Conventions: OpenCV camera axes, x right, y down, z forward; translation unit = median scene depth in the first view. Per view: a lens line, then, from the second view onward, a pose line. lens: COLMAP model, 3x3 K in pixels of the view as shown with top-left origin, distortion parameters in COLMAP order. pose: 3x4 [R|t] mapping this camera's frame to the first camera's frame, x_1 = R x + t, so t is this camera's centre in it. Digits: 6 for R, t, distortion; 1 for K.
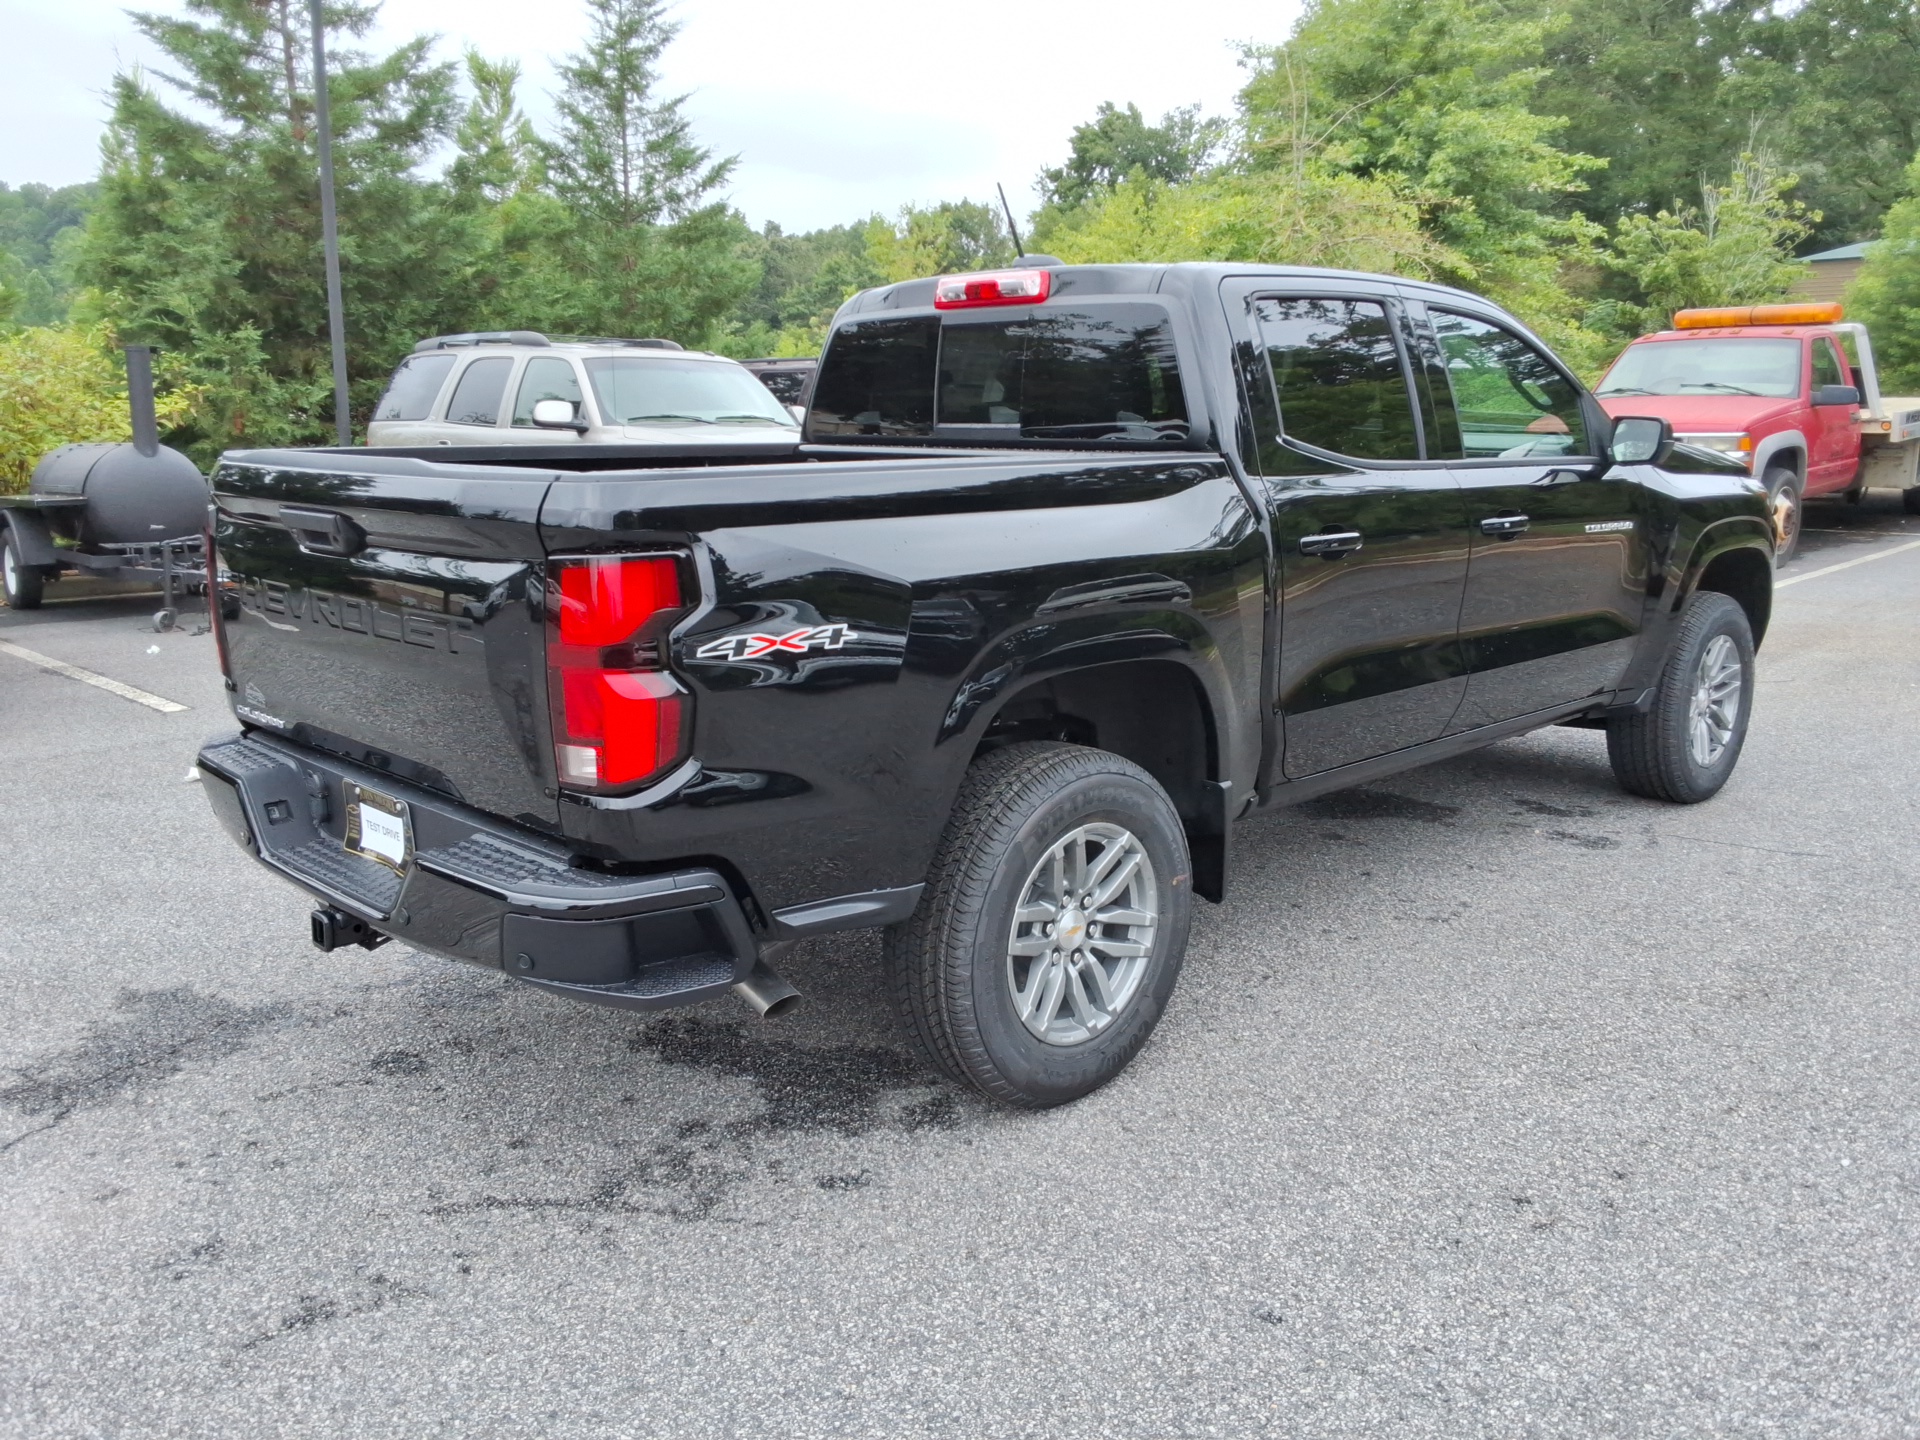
lens RADIAL K [[1536.9, 0, 975.0], [0, 1536.9, 716.5], [0, 0, 1]] dist [0.090107, -0.140526]
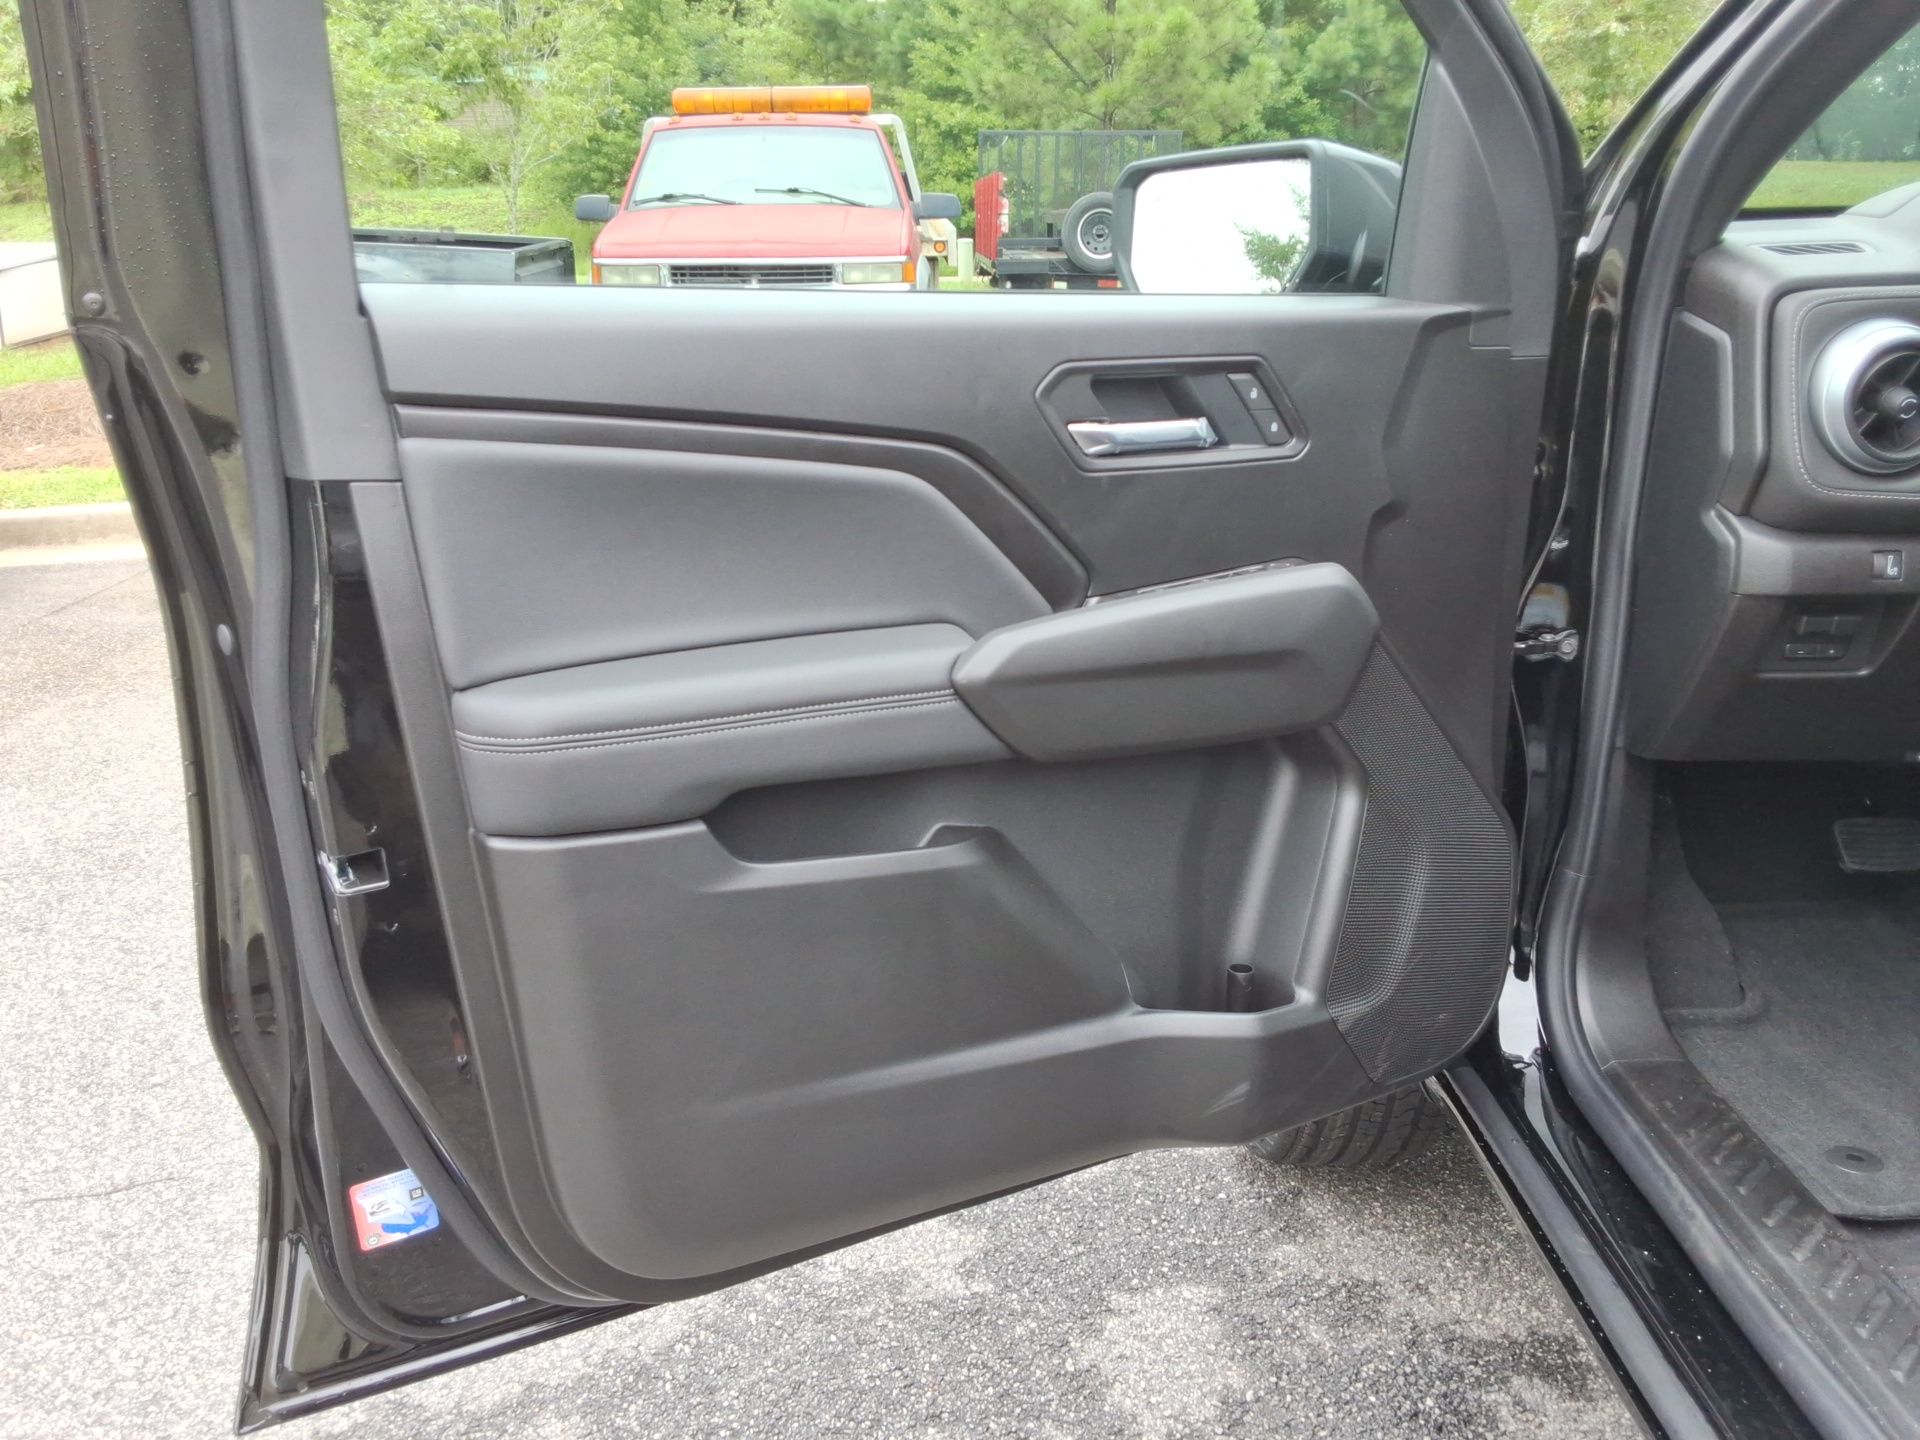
lens RADIAL K [[1536.9, 0, 973.0], [0, 1536.9, 716.5], [0, 0, 1]] dist [0.090107, -0.140526]
pose [[0.682618, -0.224567, 0.695415, -0.125100], [0.153871, 0.974447, 0.163633, -0.283548], [-0.714392, -0.004695, 0.699730, 1.562266]]
